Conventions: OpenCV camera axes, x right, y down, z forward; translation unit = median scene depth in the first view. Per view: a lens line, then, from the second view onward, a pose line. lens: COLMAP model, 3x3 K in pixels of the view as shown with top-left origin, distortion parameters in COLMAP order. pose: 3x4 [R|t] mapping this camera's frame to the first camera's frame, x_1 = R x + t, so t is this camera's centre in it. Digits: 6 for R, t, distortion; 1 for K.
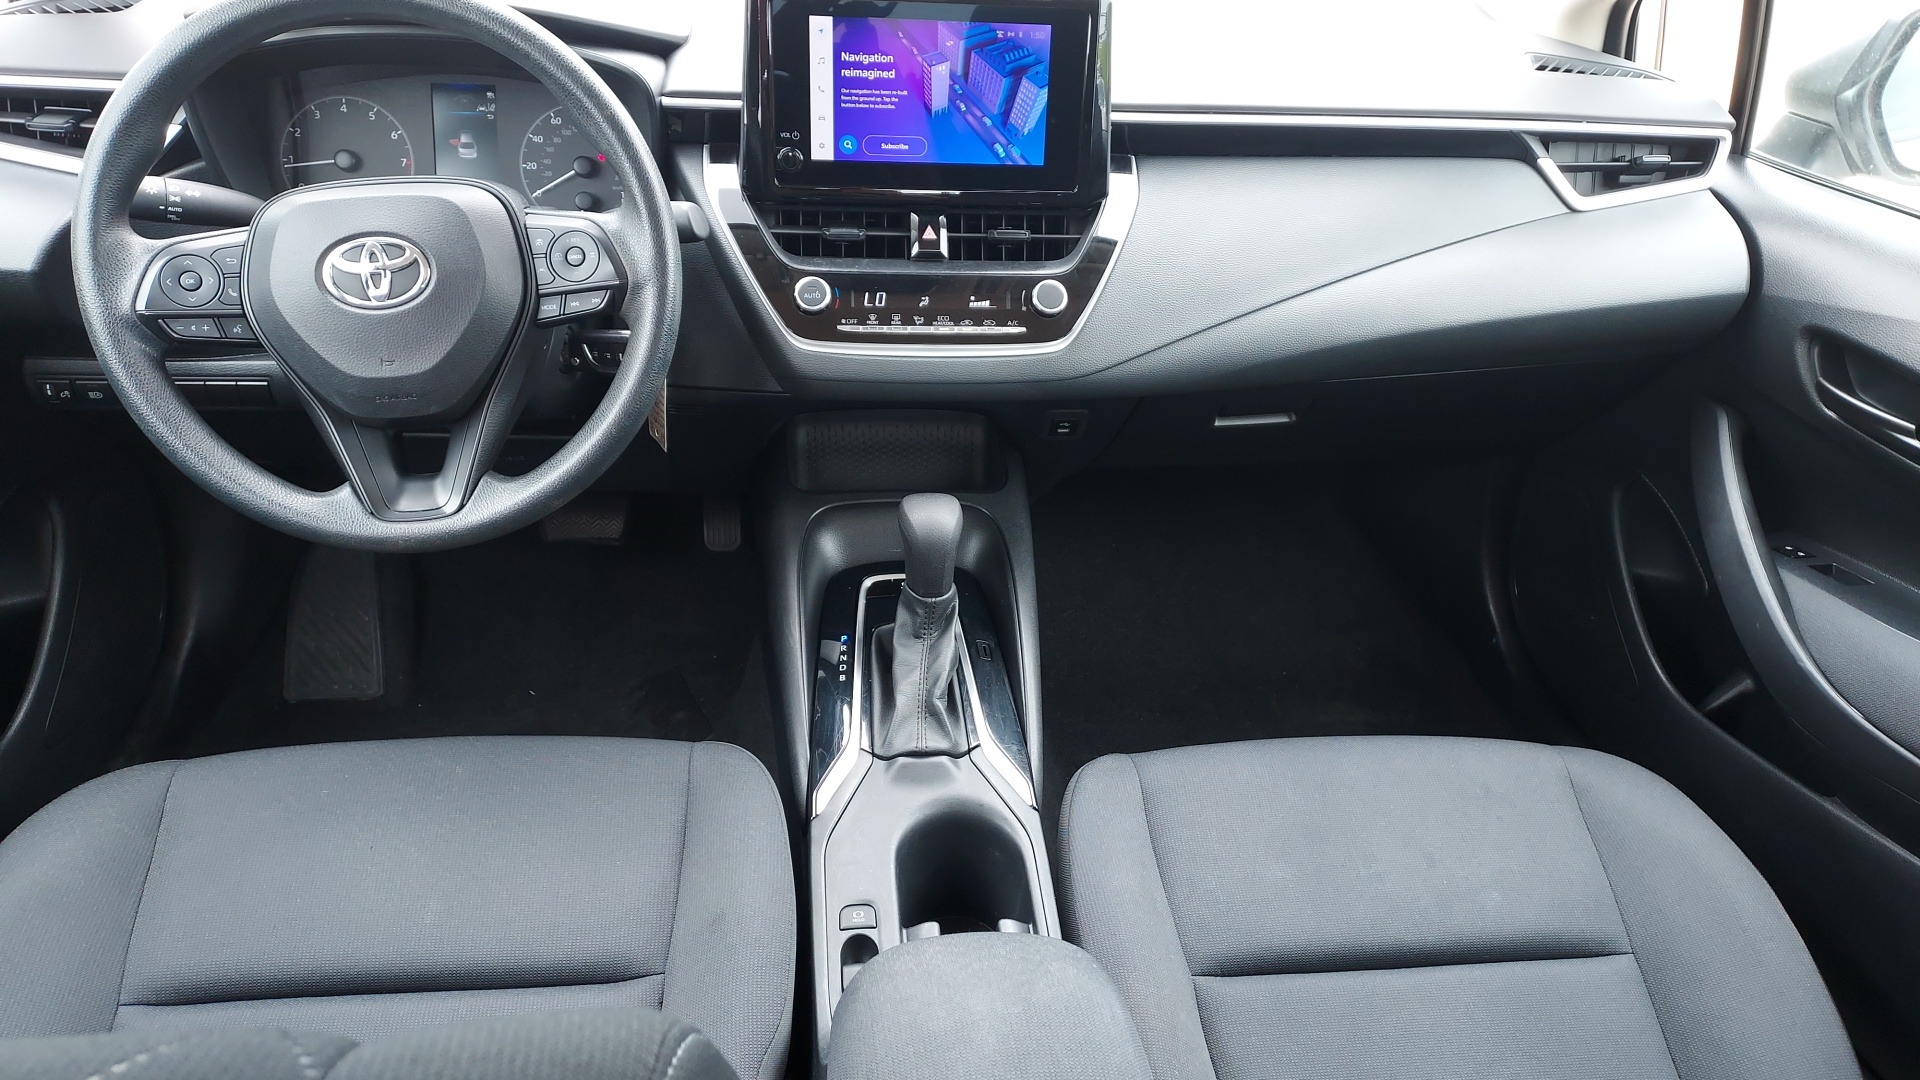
lens RADIAL K [[1383.4, 0, 971.6], [0, 1383.4, 545.6], [0, 0, 1]] dist [0.049762, -0.029508]
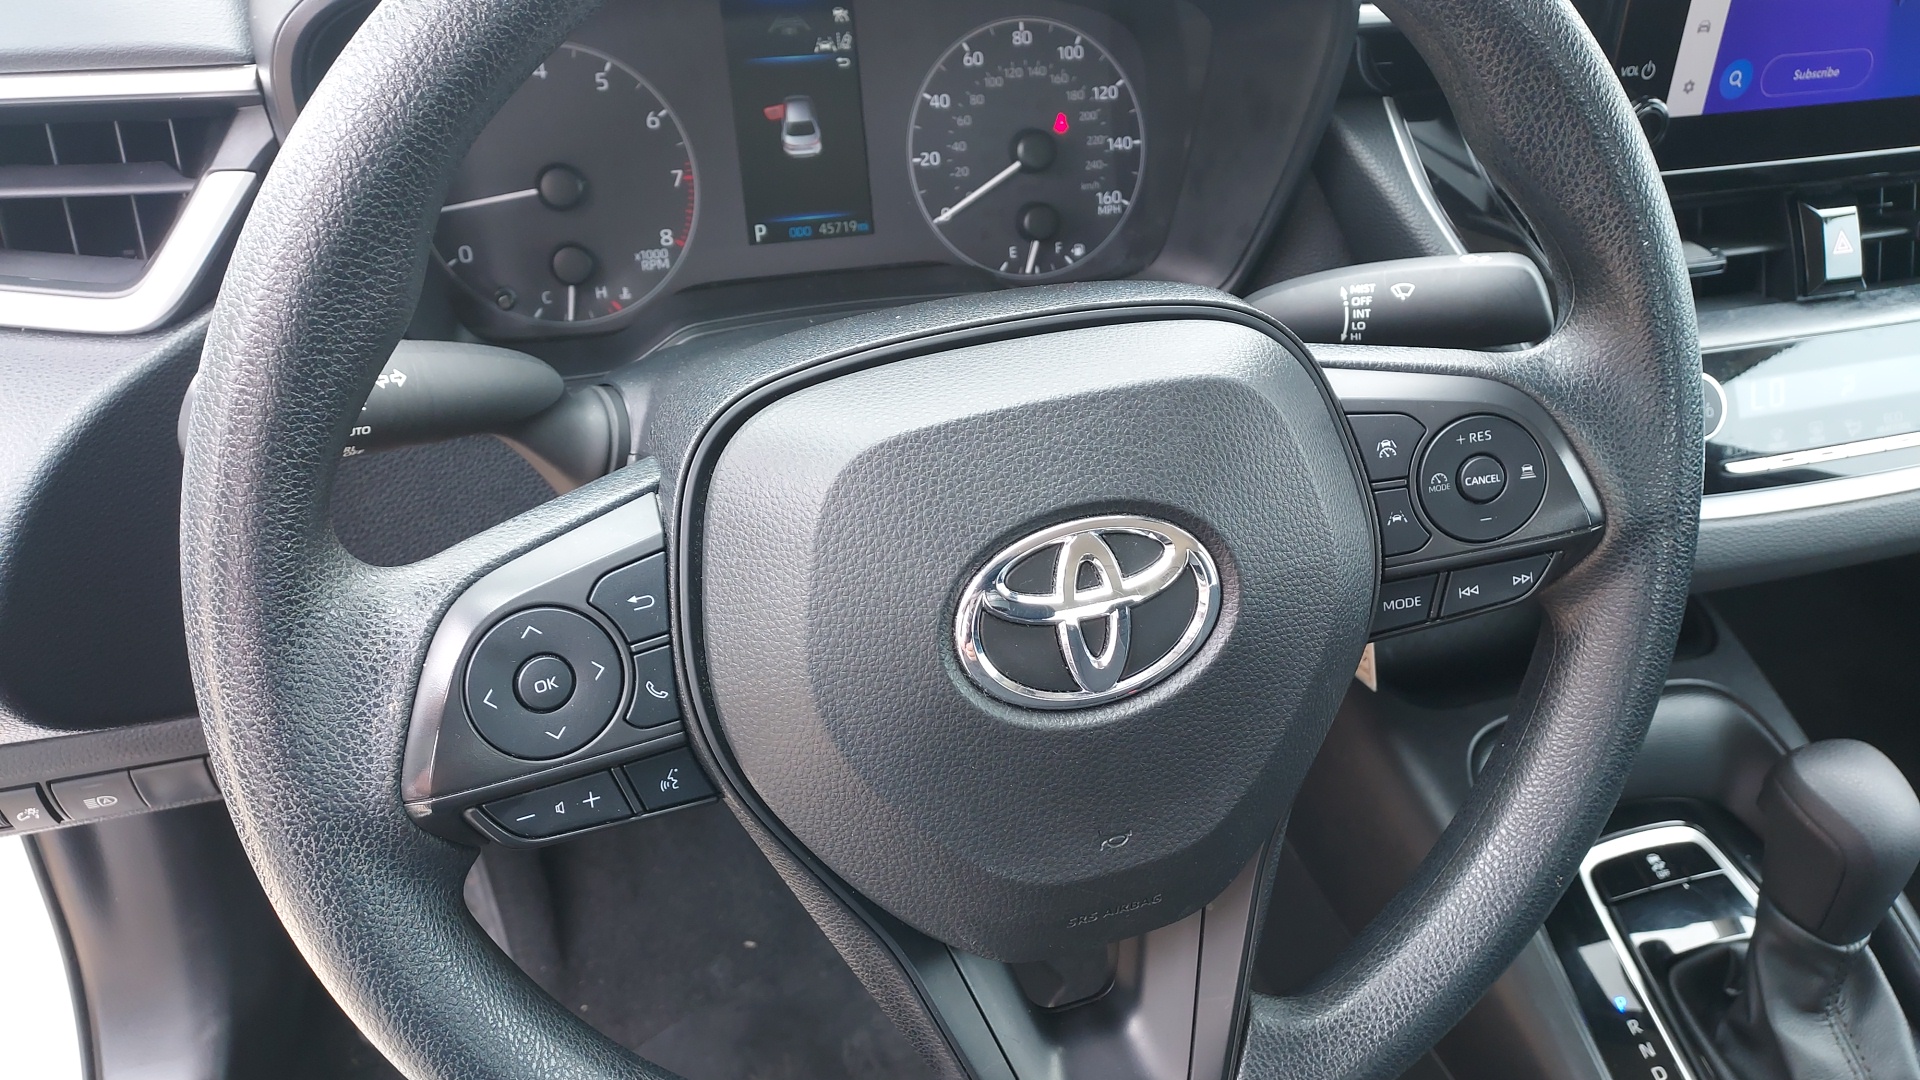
lens RADIAL K [[1383.4, 0, 950.1], [0, 1383.4, 548.5], [0, 0, 1]] dist [0.049762, -0.029508]
pose [[0.982423, -0.123080, 0.140344, -0.431636], [0.103438, 0.984794, 0.139577, -0.224922], [-0.155389, -0.122607, 0.980215, 0.554568]]
